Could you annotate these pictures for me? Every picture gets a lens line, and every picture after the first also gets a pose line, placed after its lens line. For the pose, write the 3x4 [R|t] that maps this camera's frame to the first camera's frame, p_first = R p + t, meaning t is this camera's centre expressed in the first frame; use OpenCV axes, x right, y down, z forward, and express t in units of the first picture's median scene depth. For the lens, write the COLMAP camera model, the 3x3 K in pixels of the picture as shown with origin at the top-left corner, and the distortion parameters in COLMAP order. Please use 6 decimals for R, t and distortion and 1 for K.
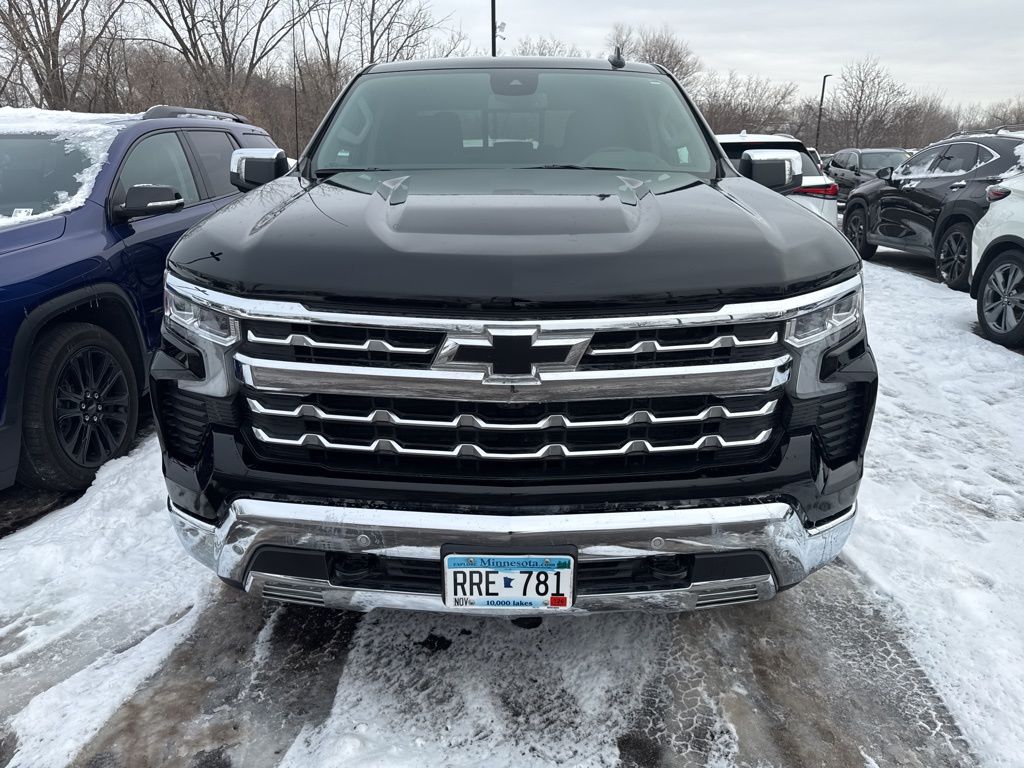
lens RADIAL K [[718.9, 0, 507.9], [0, 718.9, 384.4], [0, 0, 1]] dist [0.034817, -0.041048]
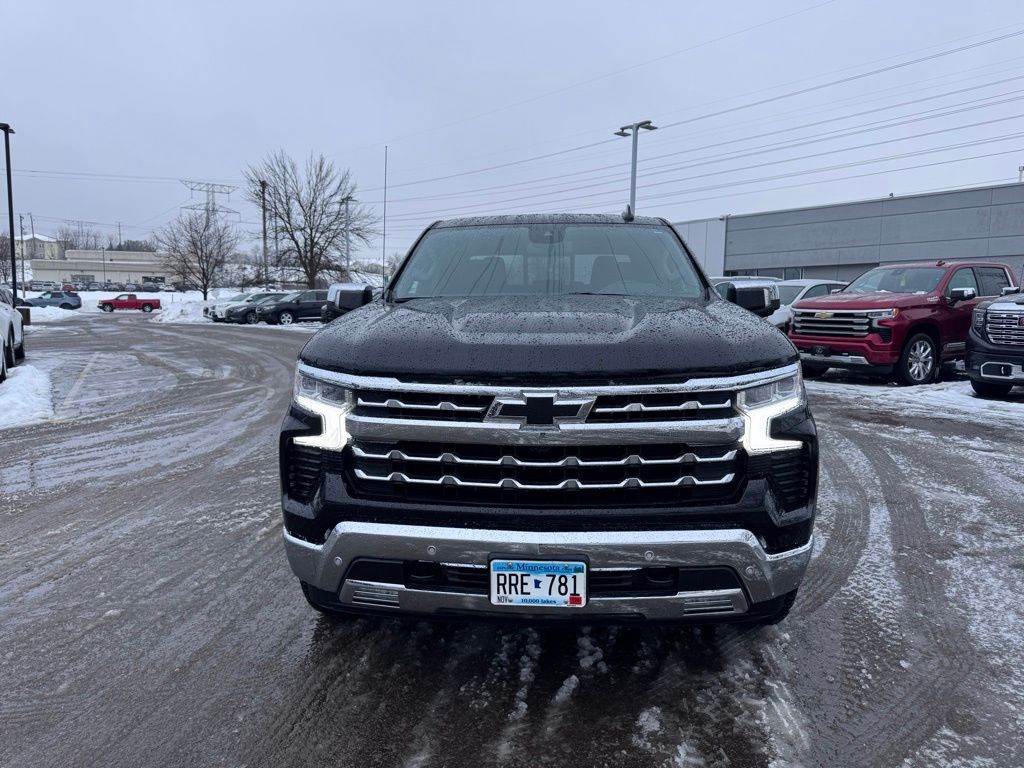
lens RADIAL K [[718.9, 0, 508.6], [0, 718.9, 376.8], [0, 0, 1]] dist [0.034817, -0.041048]
pose [[0.998473, -0.001055, -0.055239, 0.020957], [-0.009940, 0.980072, -0.198394, 0.163190], [0.054348, 0.198640, 0.978565, -0.392201]]
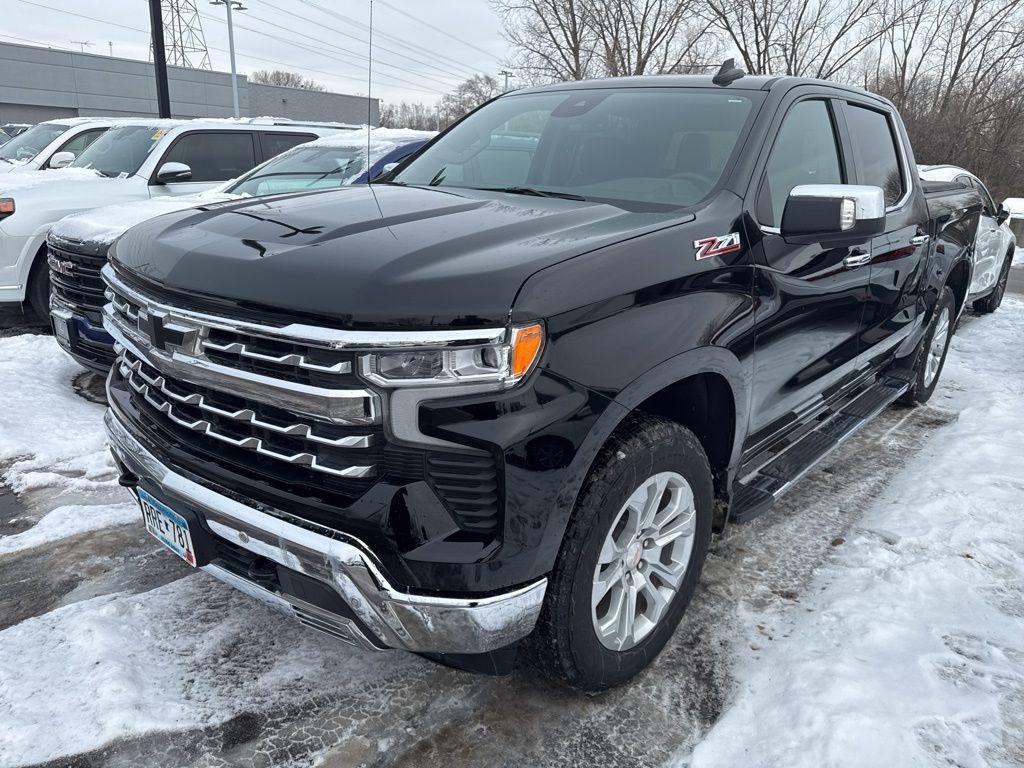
lens RADIAL K [[718.9, 0, 506.8], [0, 718.9, 390.0], [0, 0, 1]] dist [0.034817, -0.041048]
pose [[0.761708, 0.221478, -0.608891, 1.097553], [-0.232848, 0.970551, 0.061741, -0.143254], [0.604634, 0.094750, 0.790847, 0.376684]]
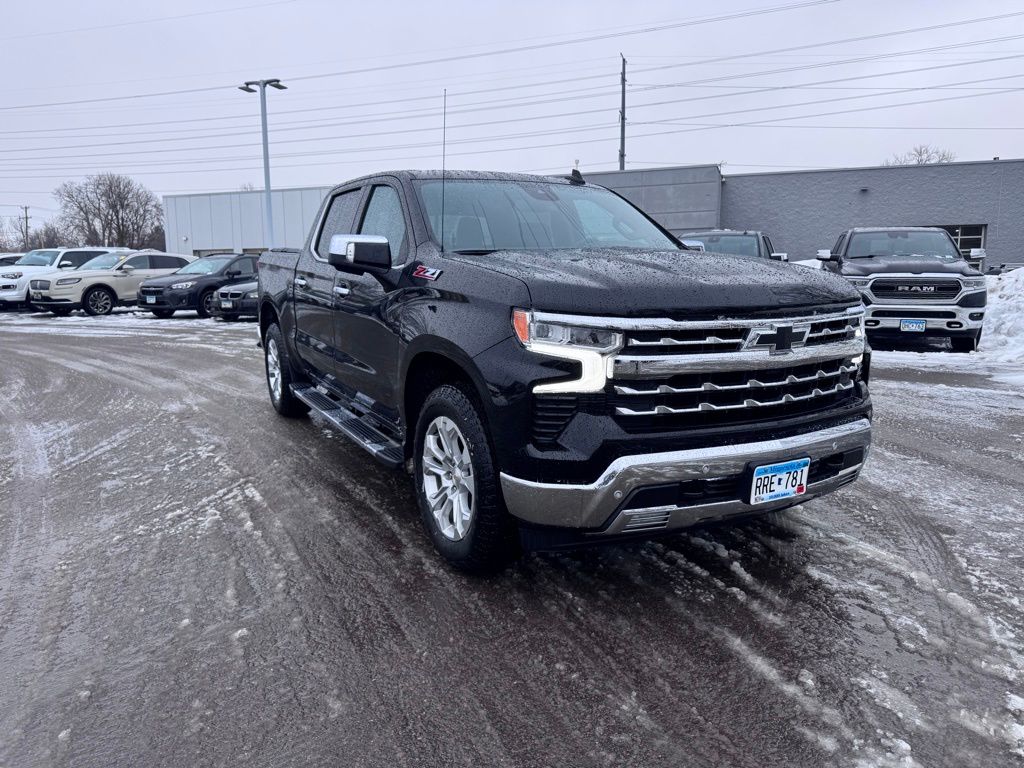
lens RADIAL K [[682.2, 0, 509.9], [0, 682.2, 385.6], [0, 0, 1]] dist [0.007268, 0.001117]
pose [[0.896730, -0.092303, 0.432846, -1.190738], [0.145349, 0.985184, -0.091034, 0.113118], [-0.418030, 0.144546, 0.896860, -0.160103]]
